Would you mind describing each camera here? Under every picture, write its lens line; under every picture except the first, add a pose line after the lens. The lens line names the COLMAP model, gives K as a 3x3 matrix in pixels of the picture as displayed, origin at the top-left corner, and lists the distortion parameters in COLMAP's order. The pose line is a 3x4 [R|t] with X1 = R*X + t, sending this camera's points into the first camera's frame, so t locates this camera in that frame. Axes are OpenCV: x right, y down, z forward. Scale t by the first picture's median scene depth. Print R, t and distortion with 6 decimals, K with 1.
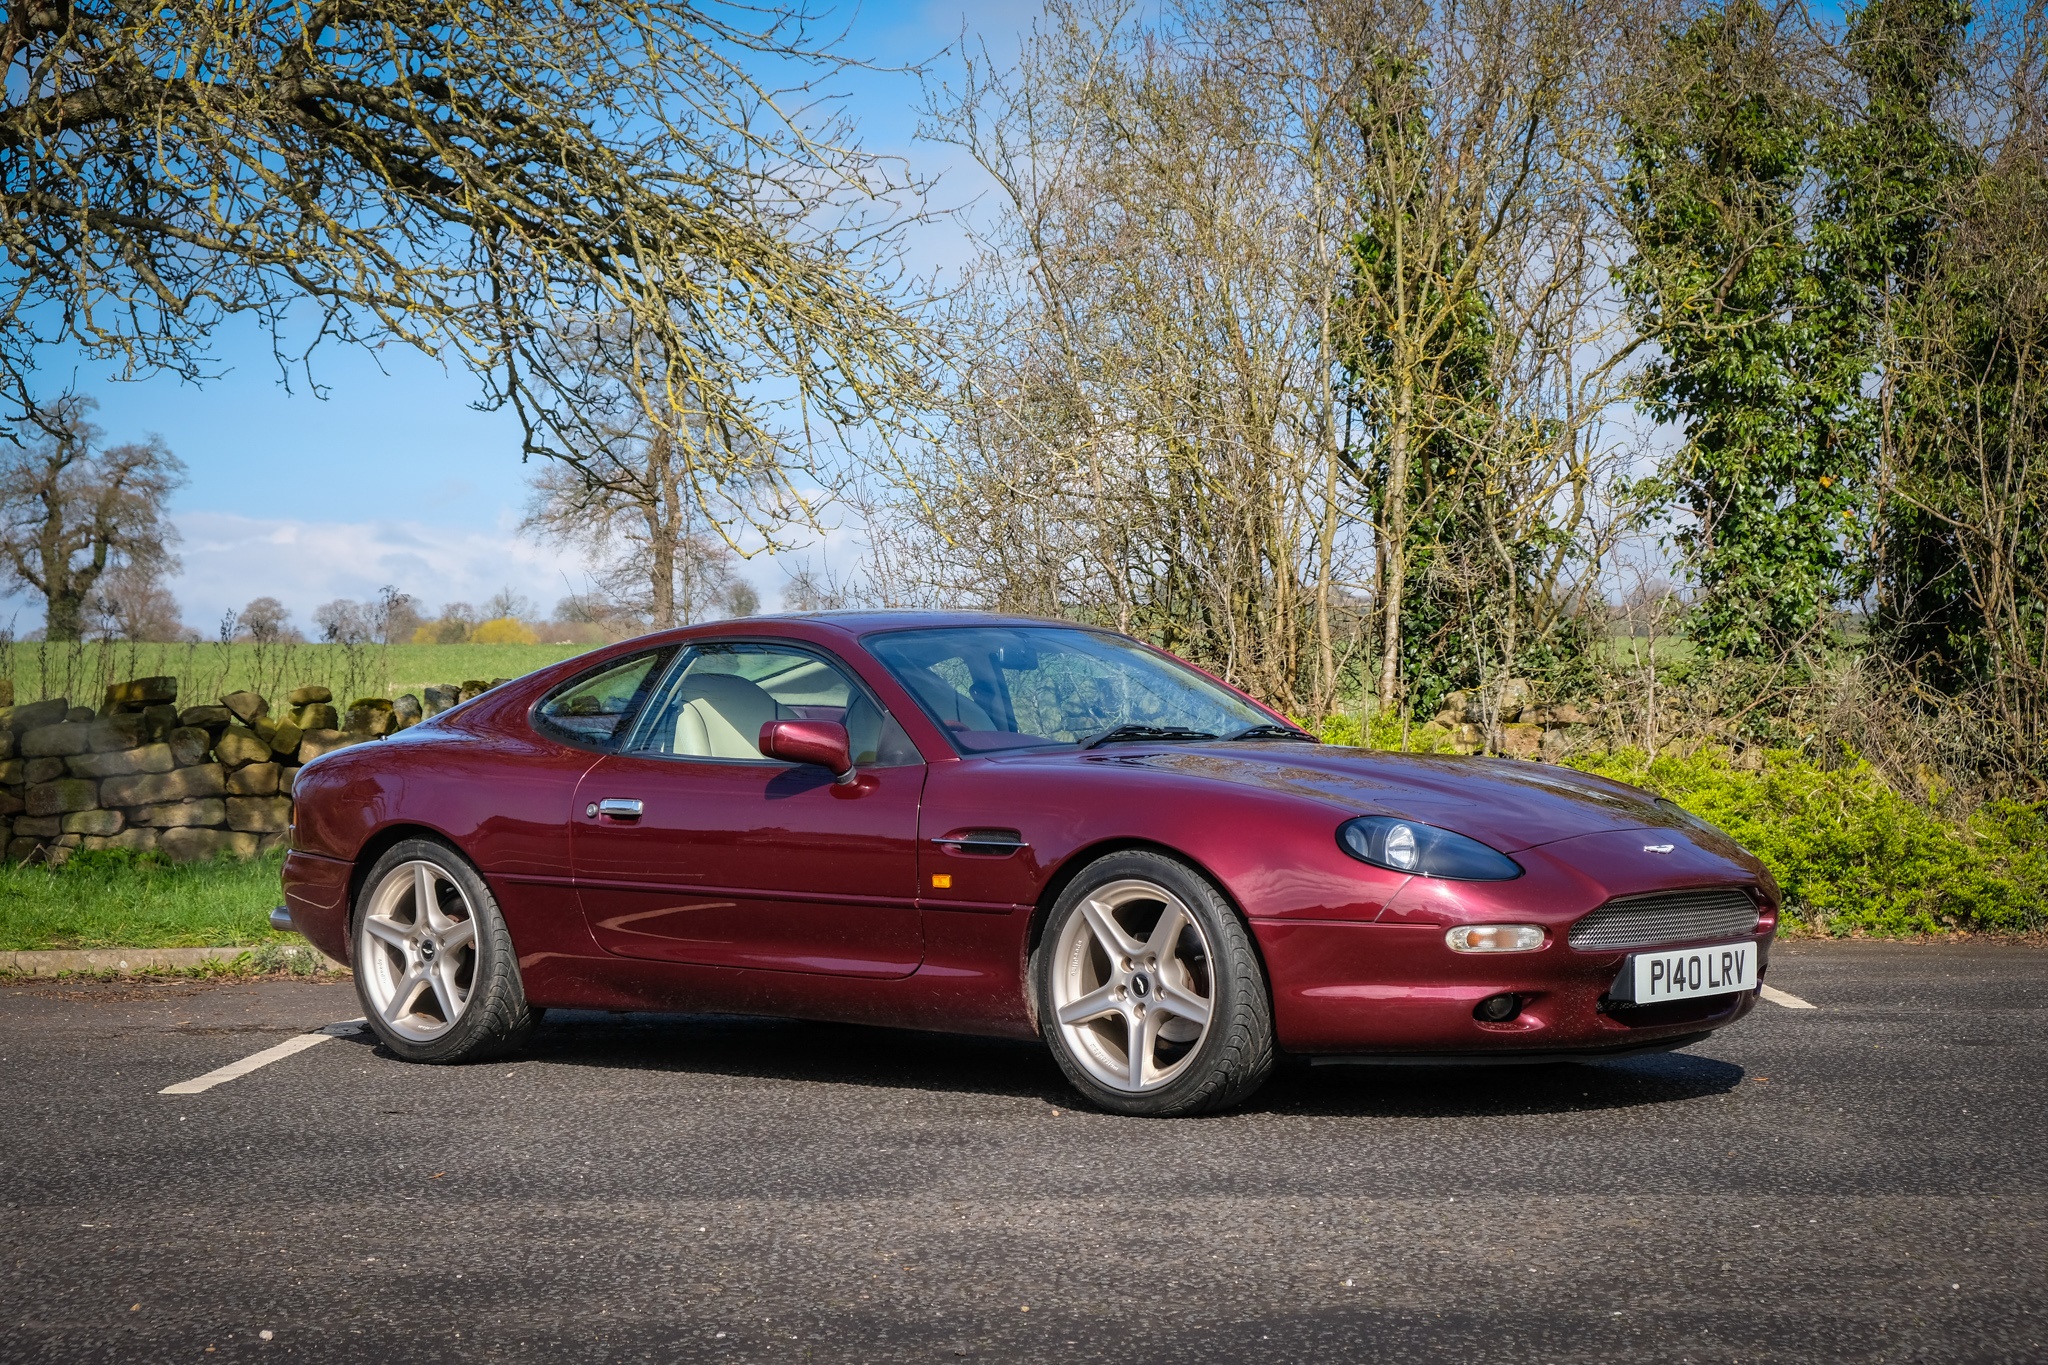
lens RADIAL K [[4258.5, 0, 1182.0], [0, 4258.5, 682.1], [0, 0, 1]] dist [0.035712, 0.159287]
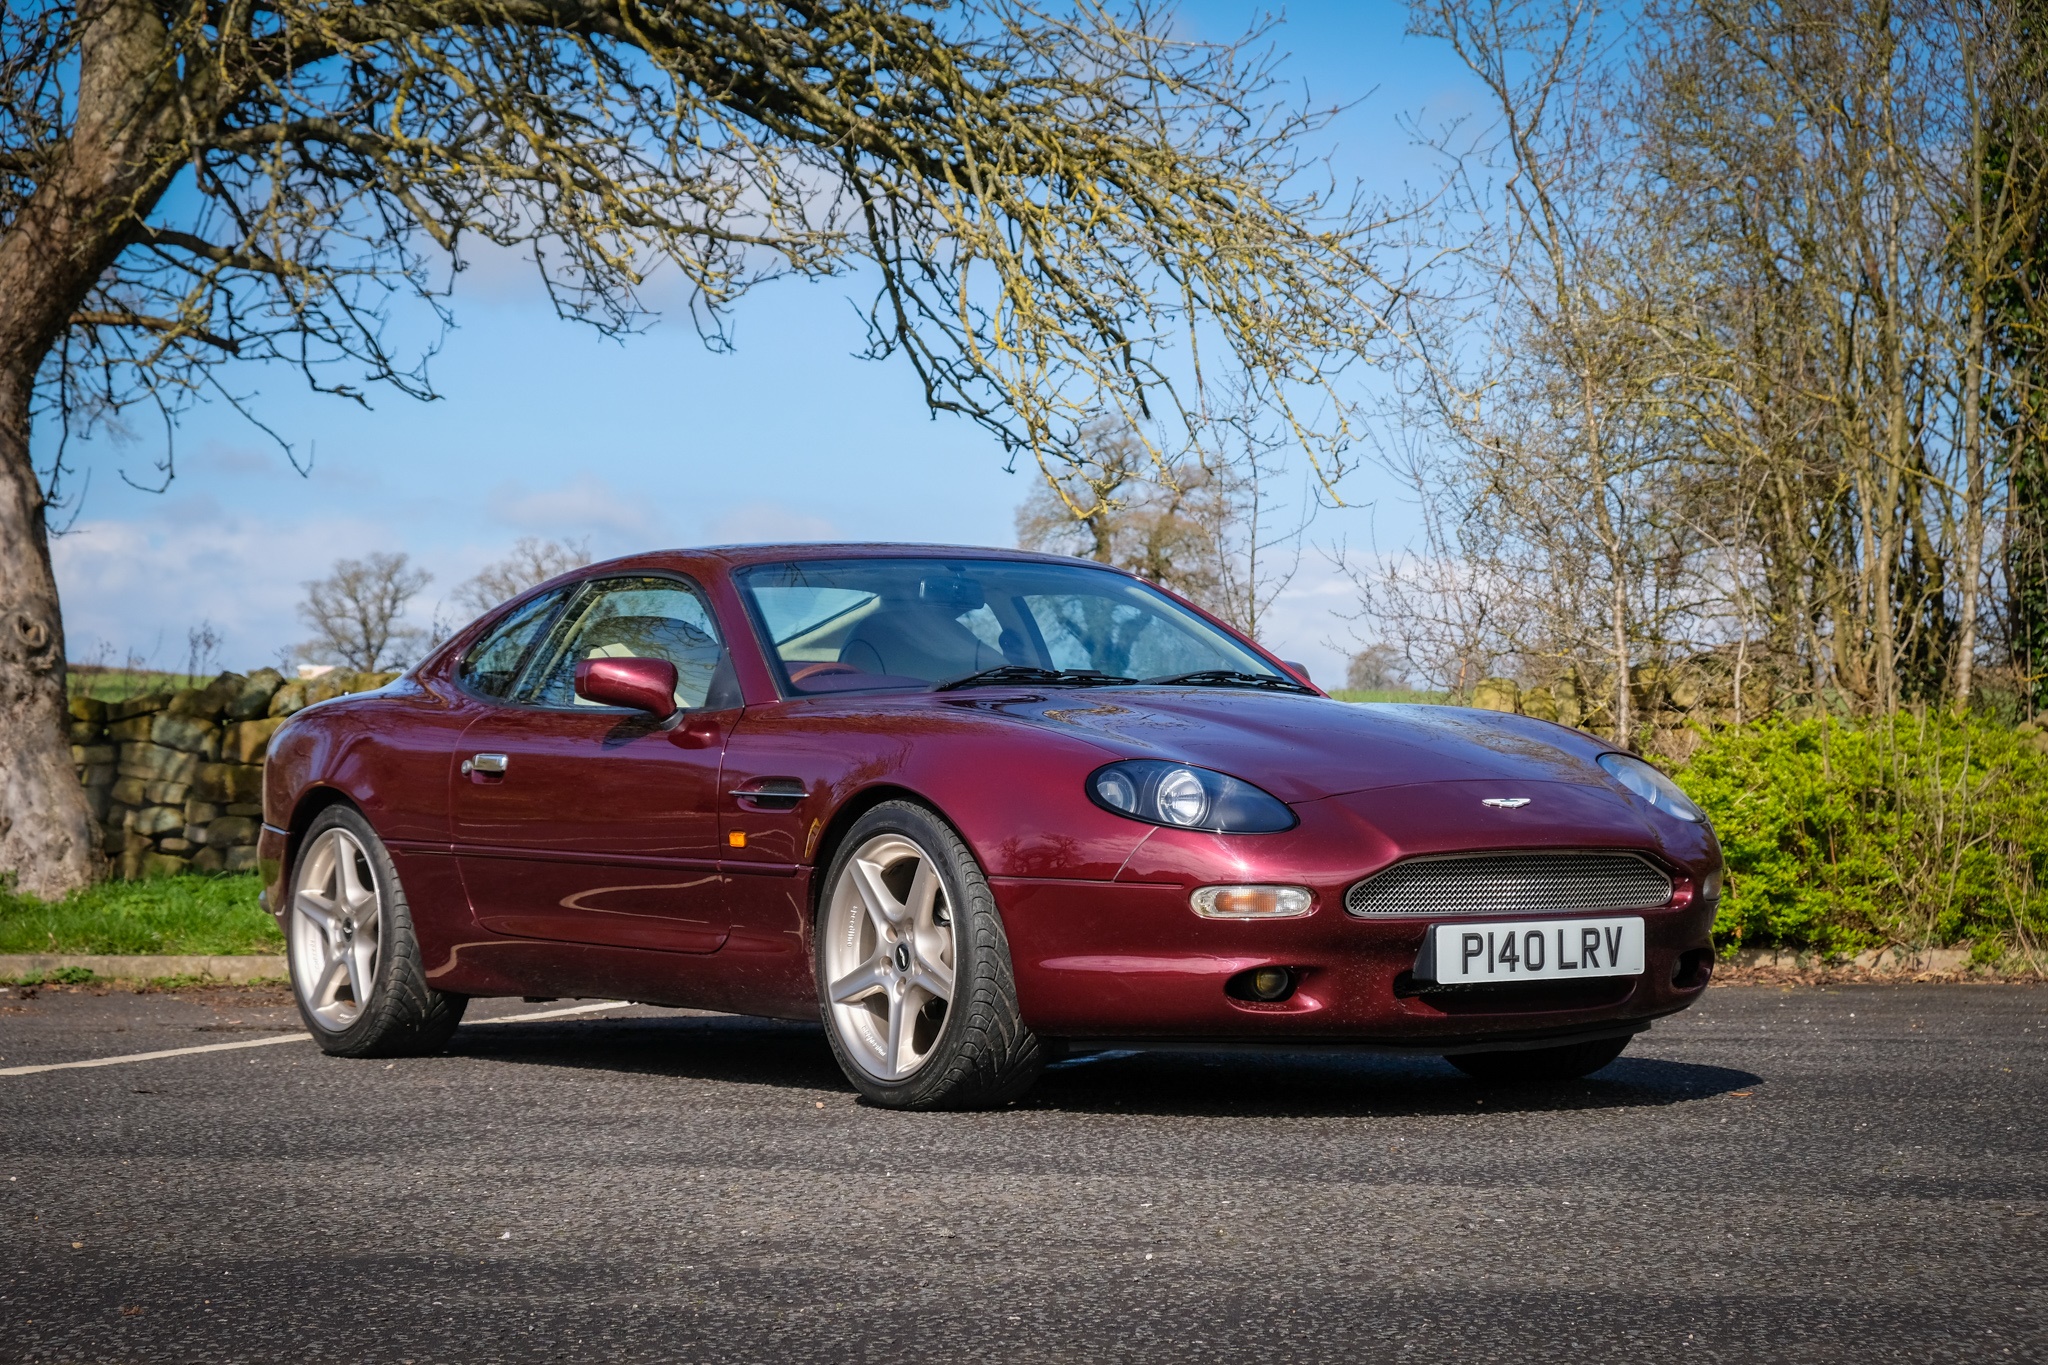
lens RADIAL K [[5108.7, 0, 1206.9], [0, 5108.7, 686.9], [0, 0, 1]] dist [0.077327, 0.572057]
pose [[0.965131, -0.000836, -0.261767, 0.166708], [-0.002540, 0.999918, -0.012556, 0.015309], [0.261756, 0.012783, 0.965049, 0.009628]]
